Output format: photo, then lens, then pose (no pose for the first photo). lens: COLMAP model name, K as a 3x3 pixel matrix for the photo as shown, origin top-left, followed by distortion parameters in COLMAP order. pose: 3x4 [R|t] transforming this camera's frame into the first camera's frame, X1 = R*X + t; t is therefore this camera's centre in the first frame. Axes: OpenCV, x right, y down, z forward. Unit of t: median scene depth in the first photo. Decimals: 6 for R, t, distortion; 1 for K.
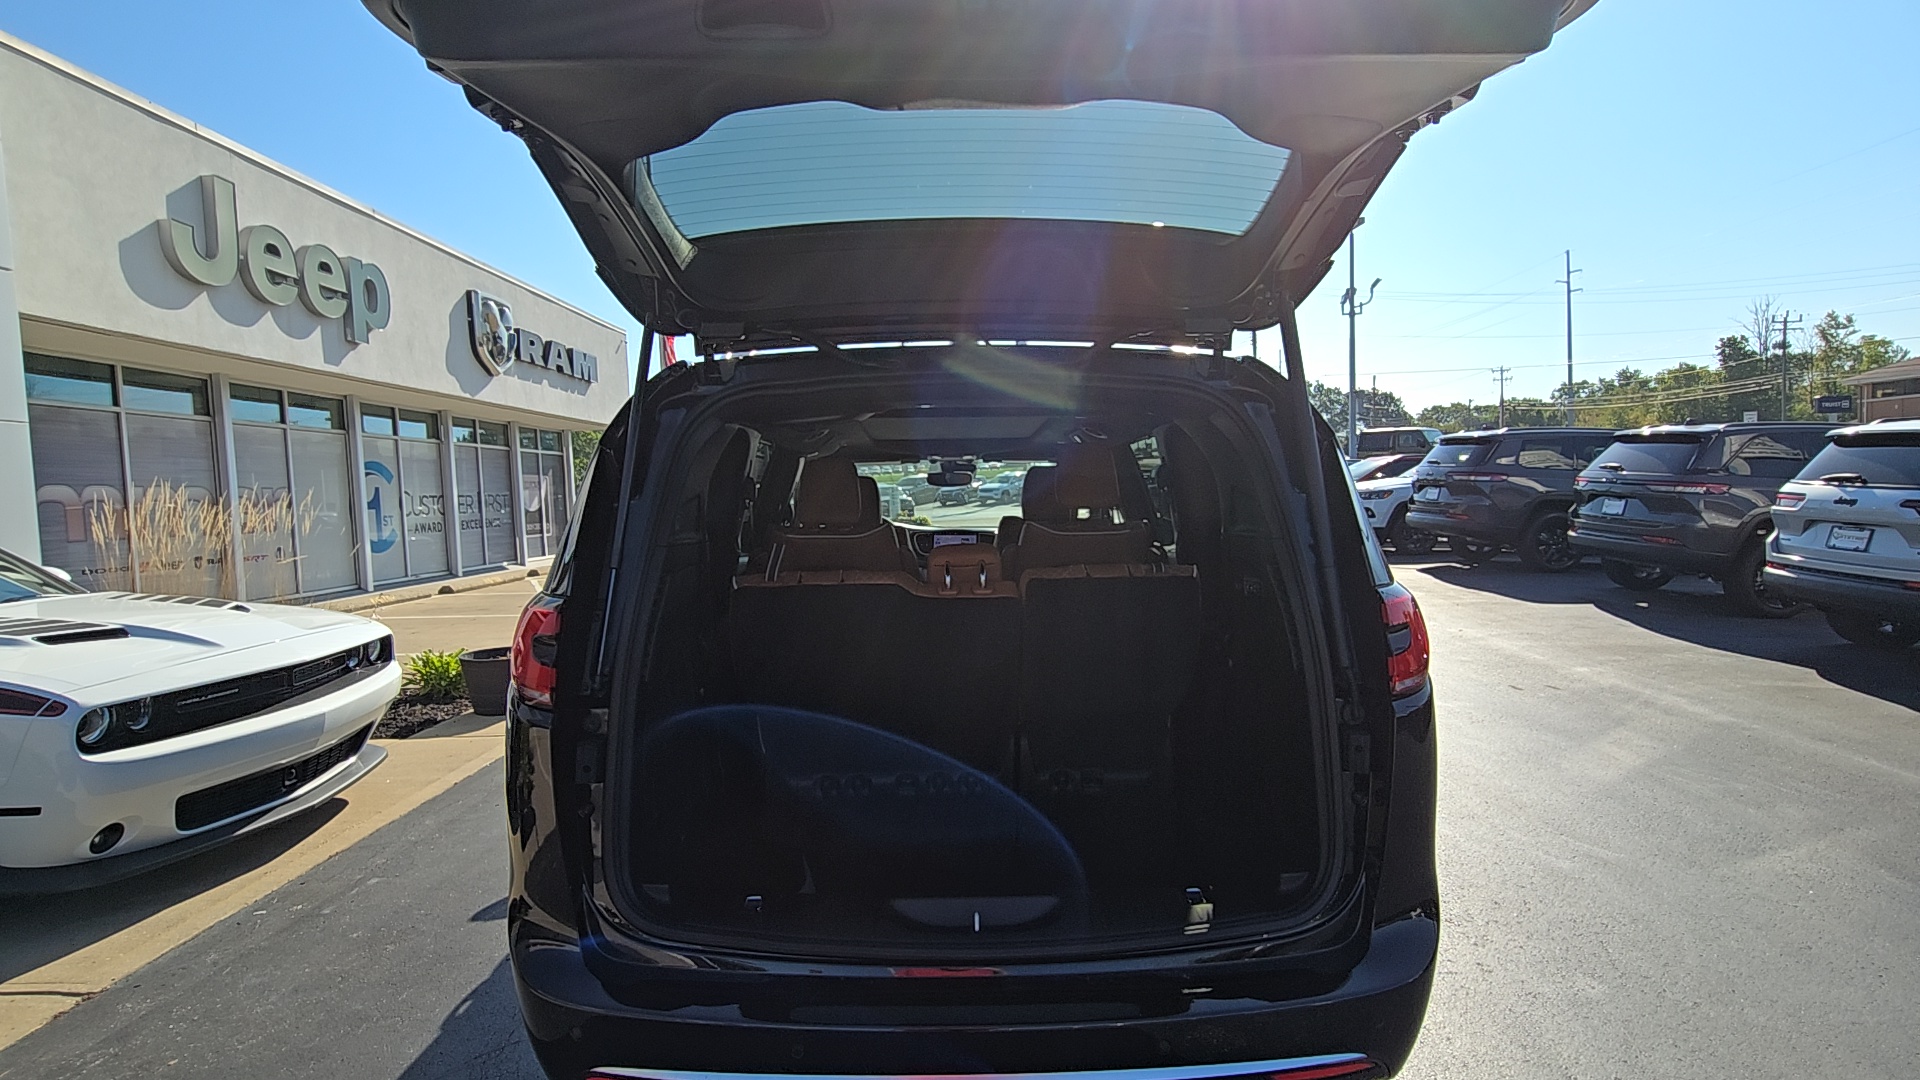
lens RADIAL K [[968.8, 0, 953.7], [0, 968.8, 549.6], [0, 0, 1]] dist [-0.000149, -0.000796]
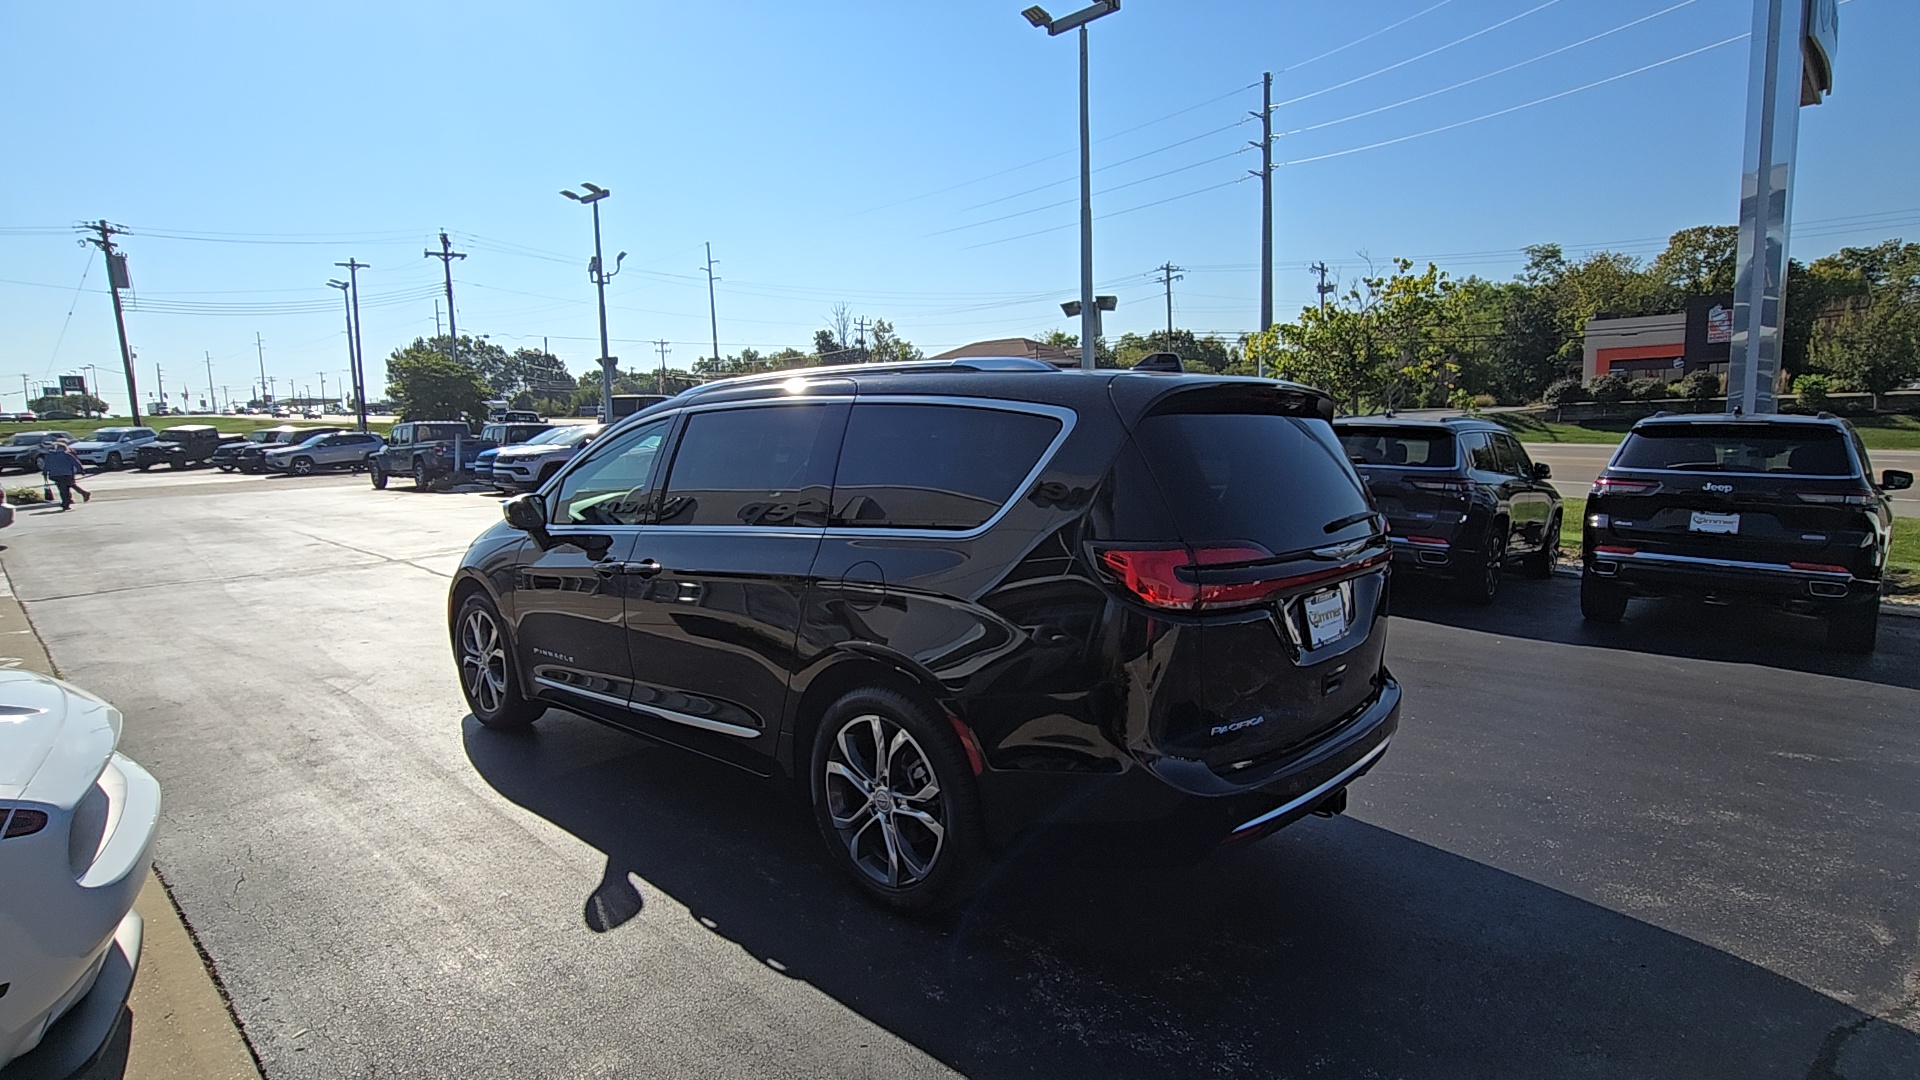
lens RADIAL K [[968.8, 0, 949.9], [0, 968.8, 547.4], [0, 0, 1]] dist [-0.000149, -0.000796]
pose [[0.685905, -0.071179, 0.724202, -0.186855], [0.044211, 0.997442, 0.056161, -0.004638], [-0.726347, -0.006504, 0.687297, 0.025116]]
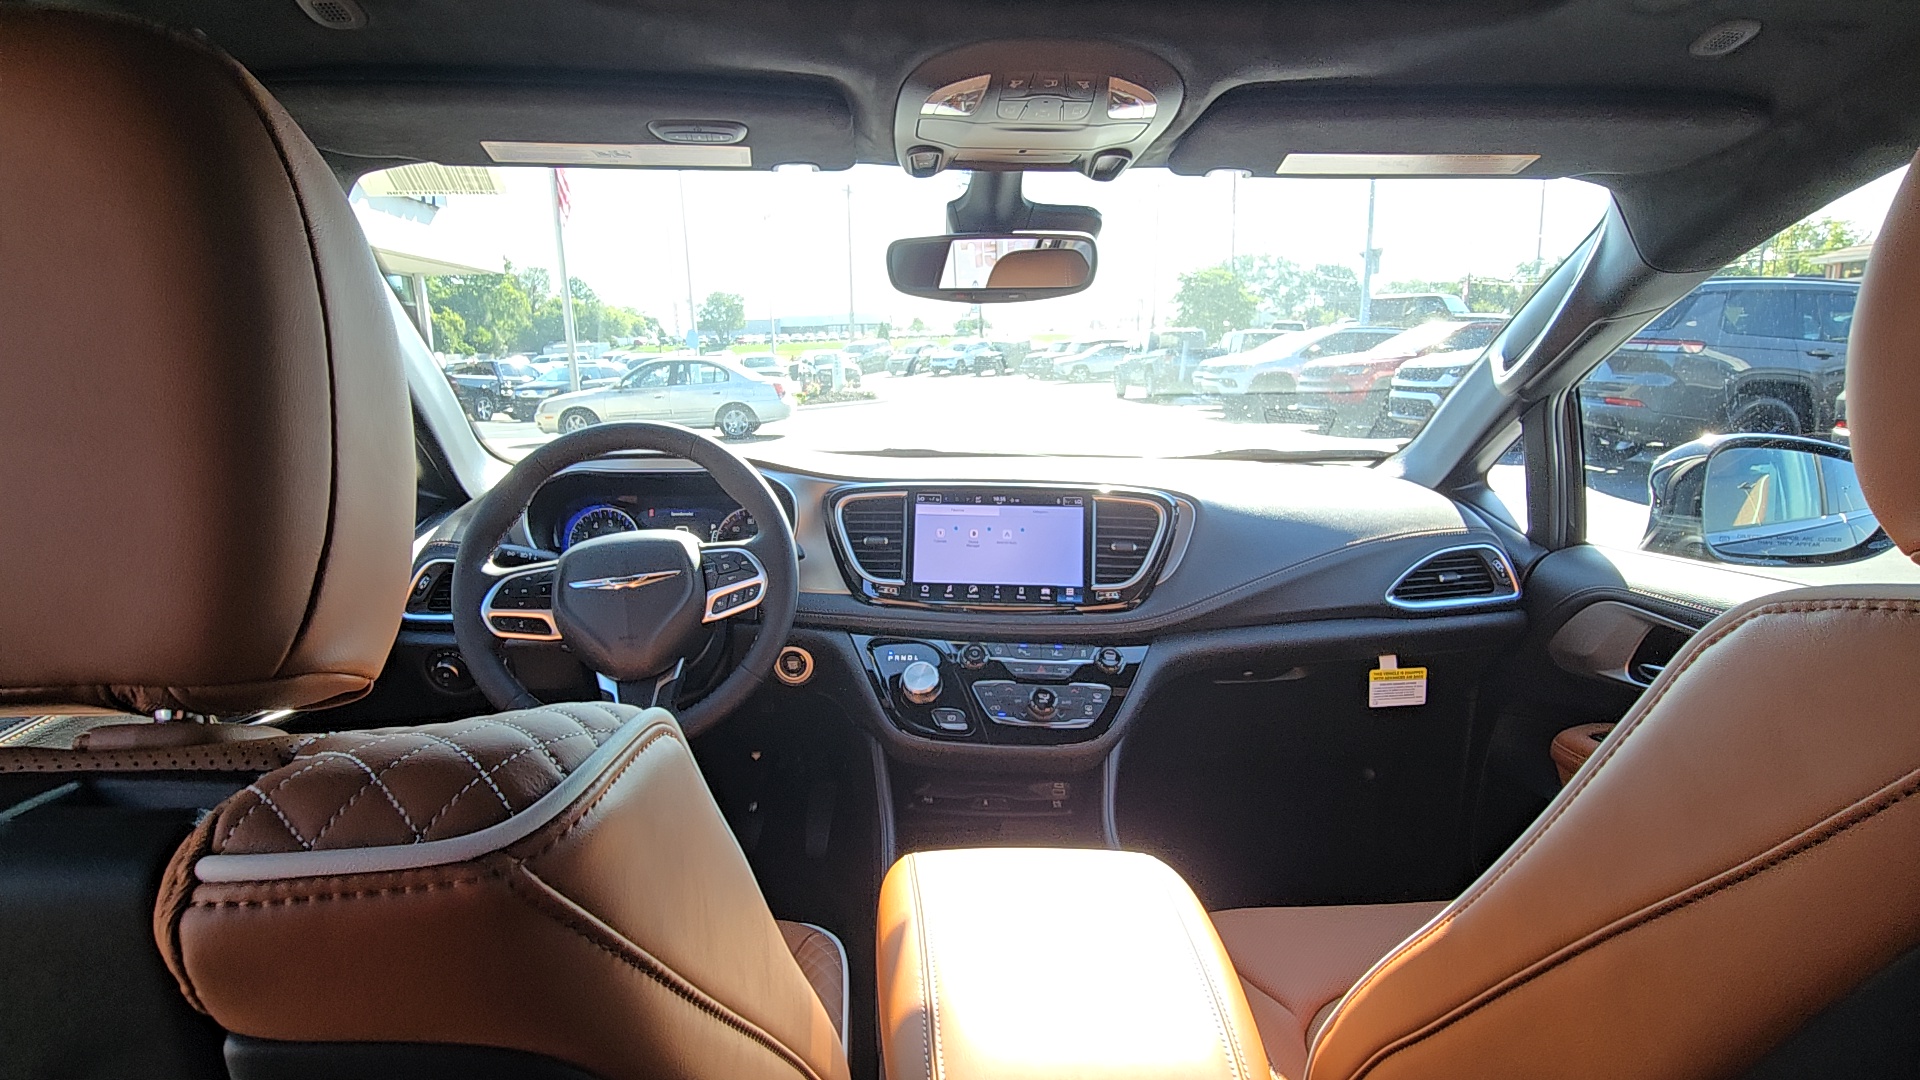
lens RADIAL K [[968.8, 0, 953.3], [0, 968.8, 543.7], [0, 0, 1]] dist [-0.000149, -0.000796]
pose [[0.998569, 0.004067, 0.053317, -0.007072], [-0.010682, 0.992178, 0.124375, -0.011183], [-0.052394, -0.124766, 0.990802, 0.234097]]
